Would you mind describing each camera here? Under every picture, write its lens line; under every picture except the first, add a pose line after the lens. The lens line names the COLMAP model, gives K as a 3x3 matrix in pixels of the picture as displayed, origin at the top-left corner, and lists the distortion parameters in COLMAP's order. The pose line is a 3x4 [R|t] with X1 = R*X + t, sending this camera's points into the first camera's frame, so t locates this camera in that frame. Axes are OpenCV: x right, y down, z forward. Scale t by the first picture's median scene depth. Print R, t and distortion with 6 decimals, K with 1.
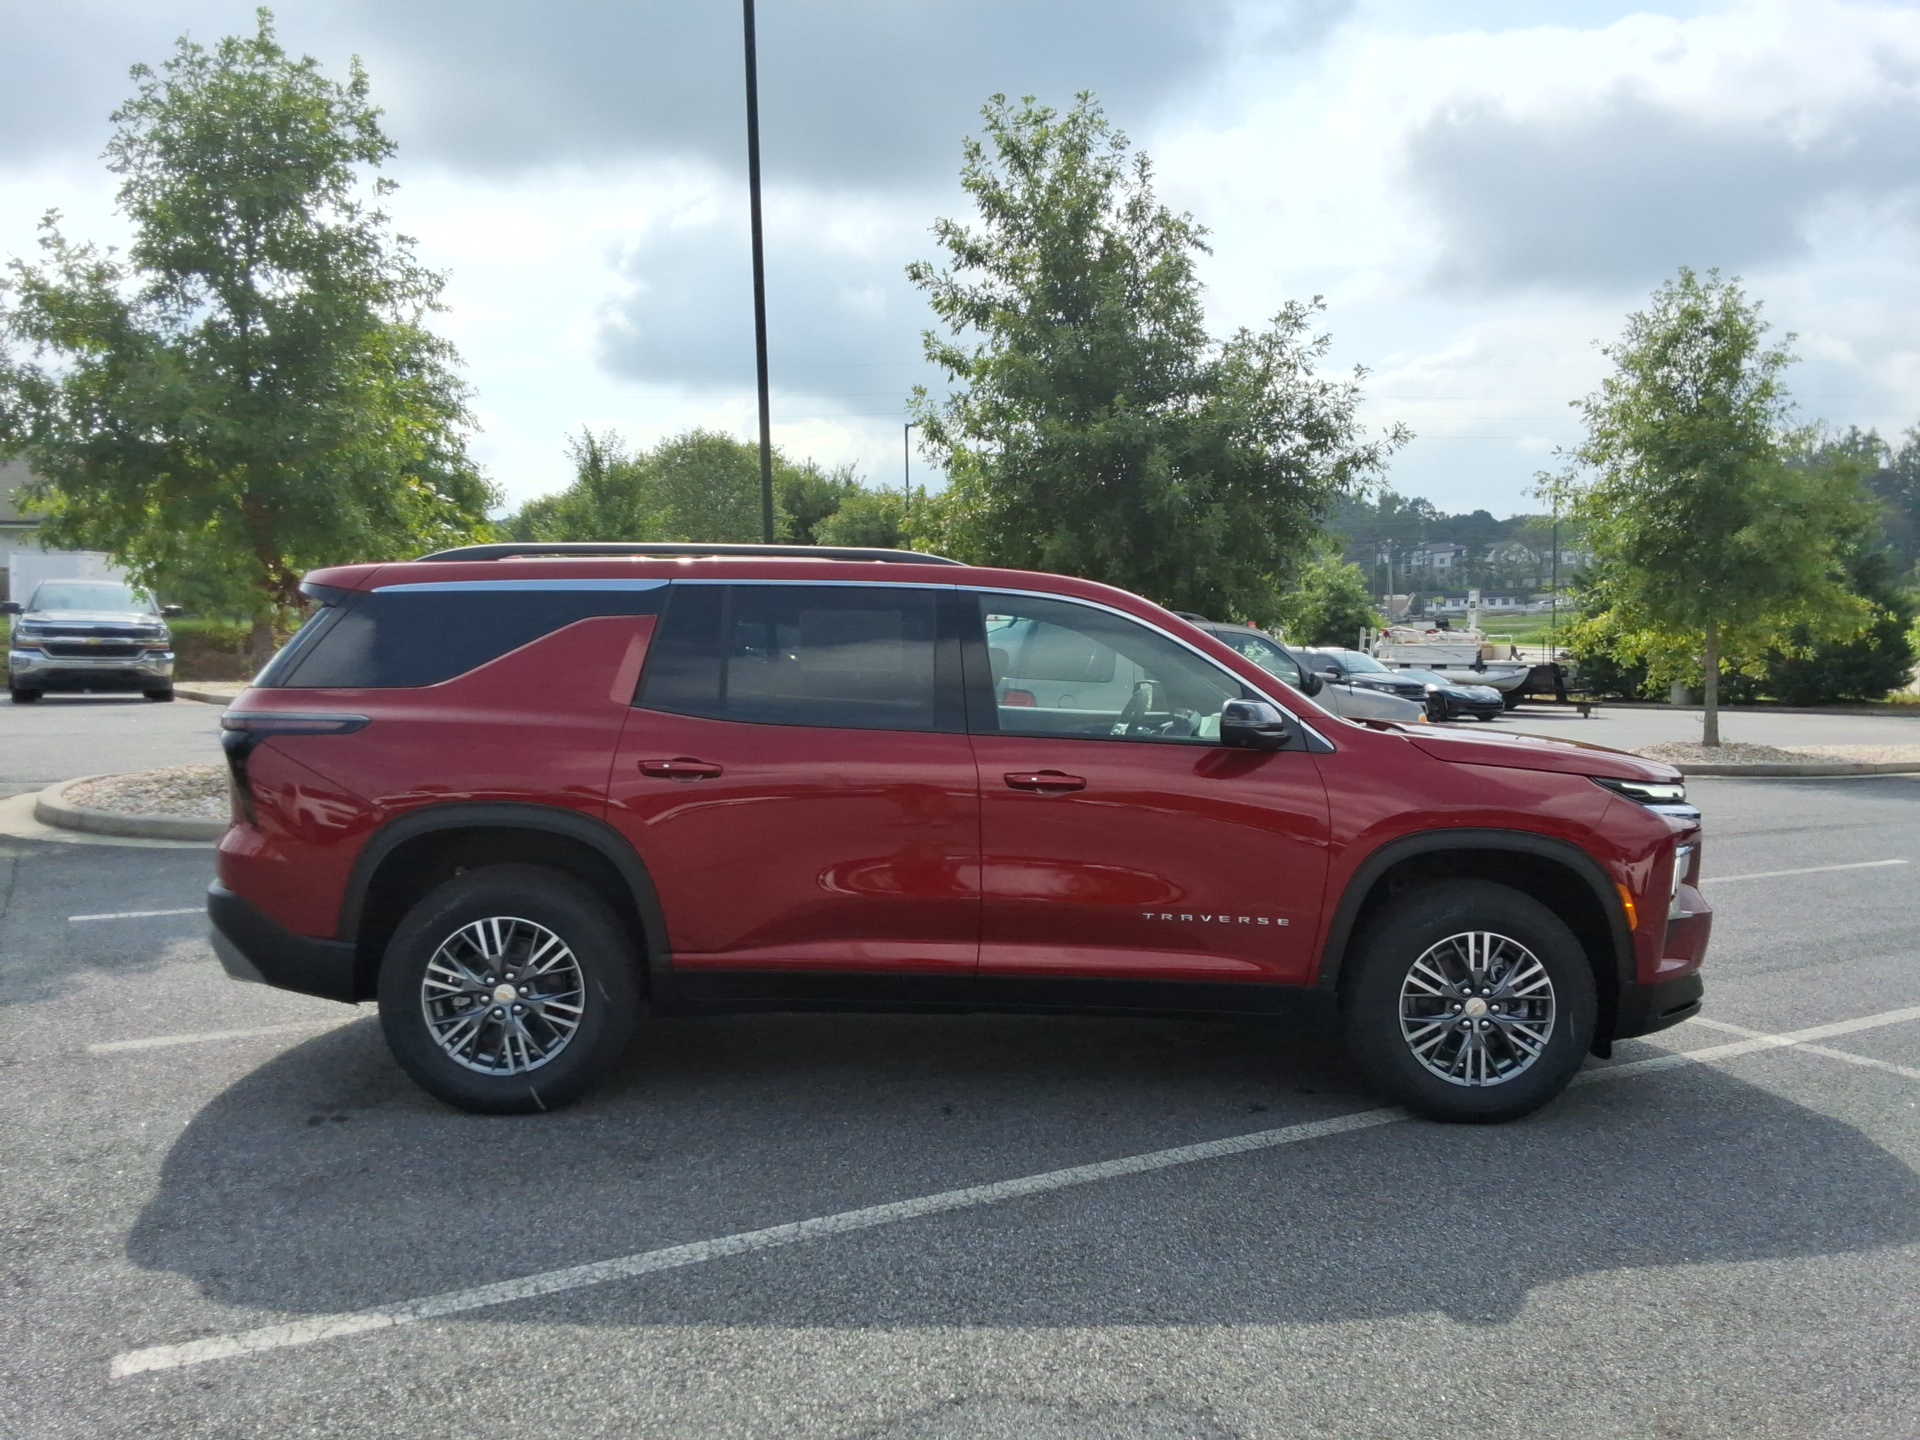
lens RADIAL K [[1540.3, 0, 971.2], [0, 1540.3, 721.7], [0, 0, 1]] dist [0.125497, -0.209888]
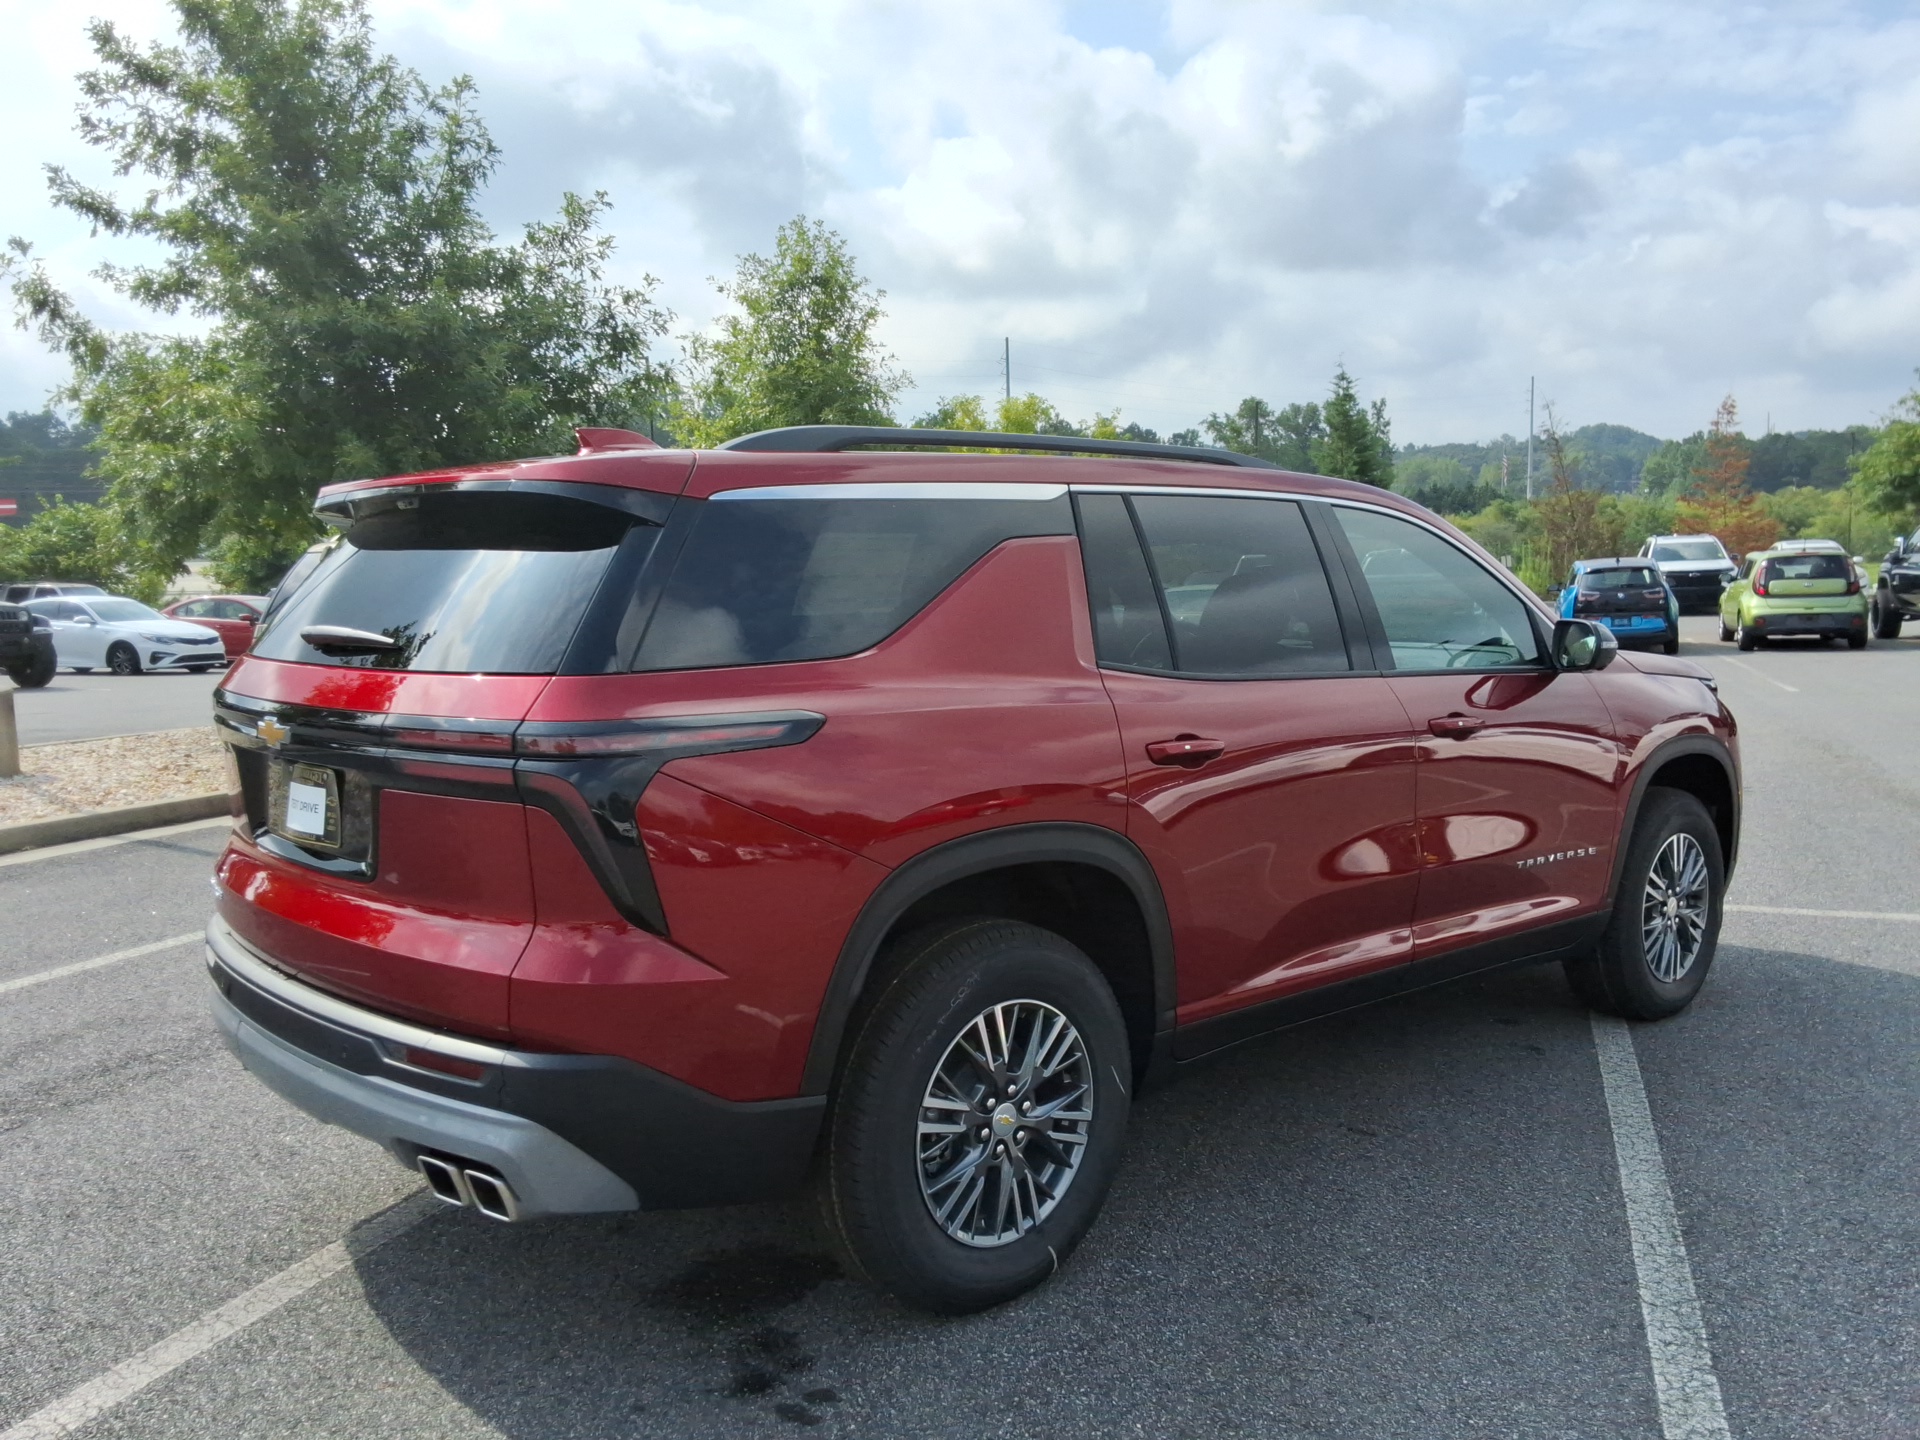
lens RADIAL K [[1540.3, 0, 971.2], [0, 1540.3, 721.7], [0, 0, 1]] dist [0.125497, -0.209888]
pose [[0.761297, -0.080457, 0.643392, -0.700460], [0.053528, 0.996683, 0.061300, -0.030801], [-0.646190, -0.012228, 0.763079, 0.505040]]
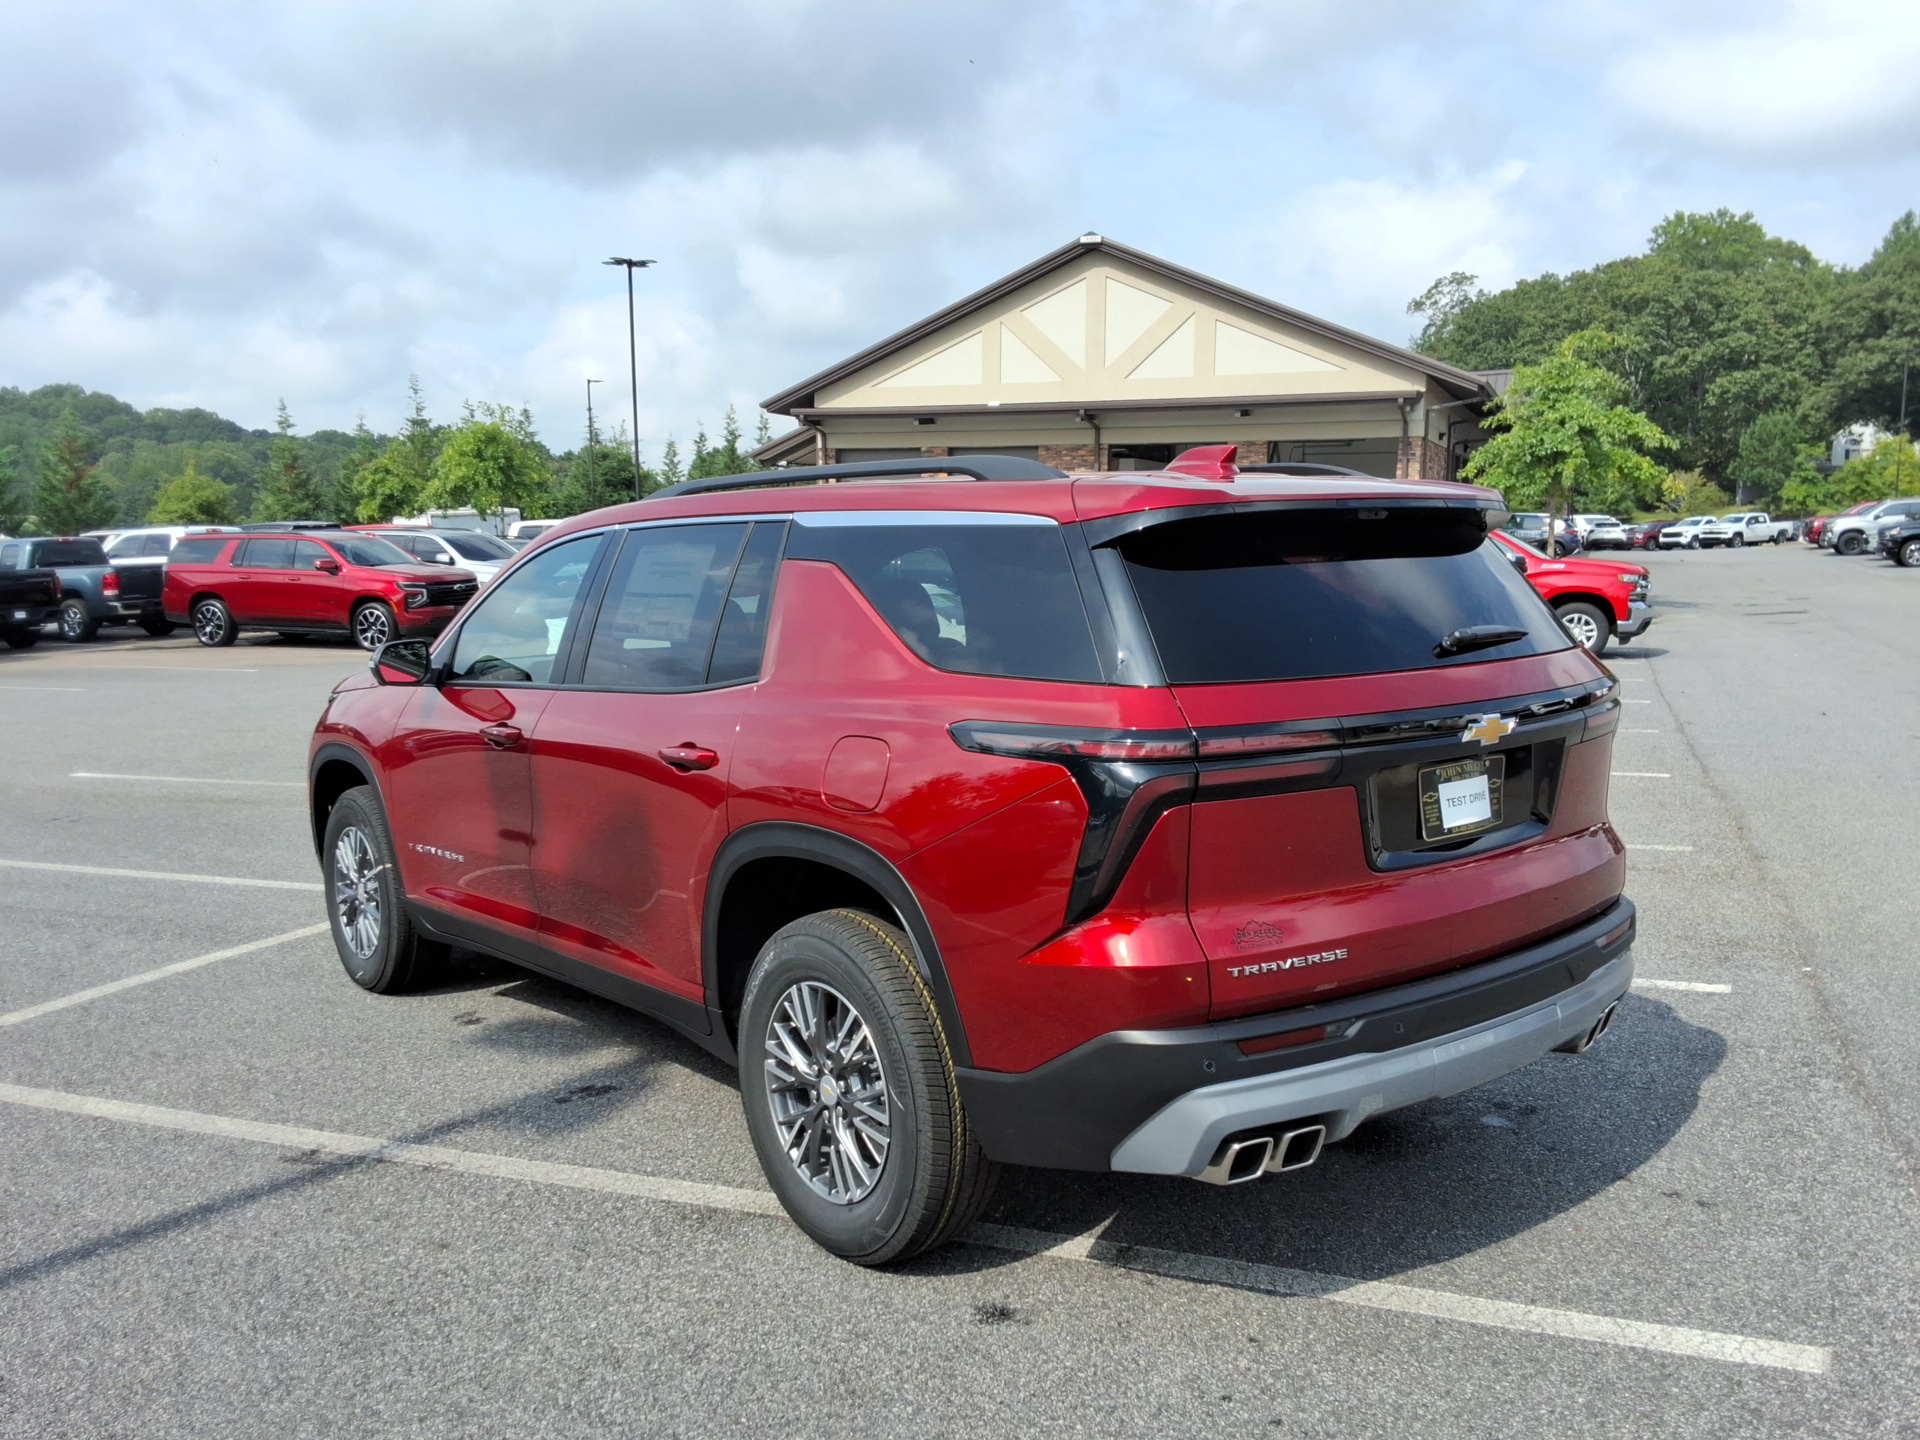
lens RADIAL K [[1540.3, 0, 971.2], [0, 1540.3, 721.7], [0, 0, 1]] dist [0.125497, -0.209888]
pose [[-0.606813, -0.081117, 0.790695, -0.892383], [0.057956, 0.987615, 0.145797, -0.113134], [-0.792729, 0.134297, -0.594597, 1.712108]]
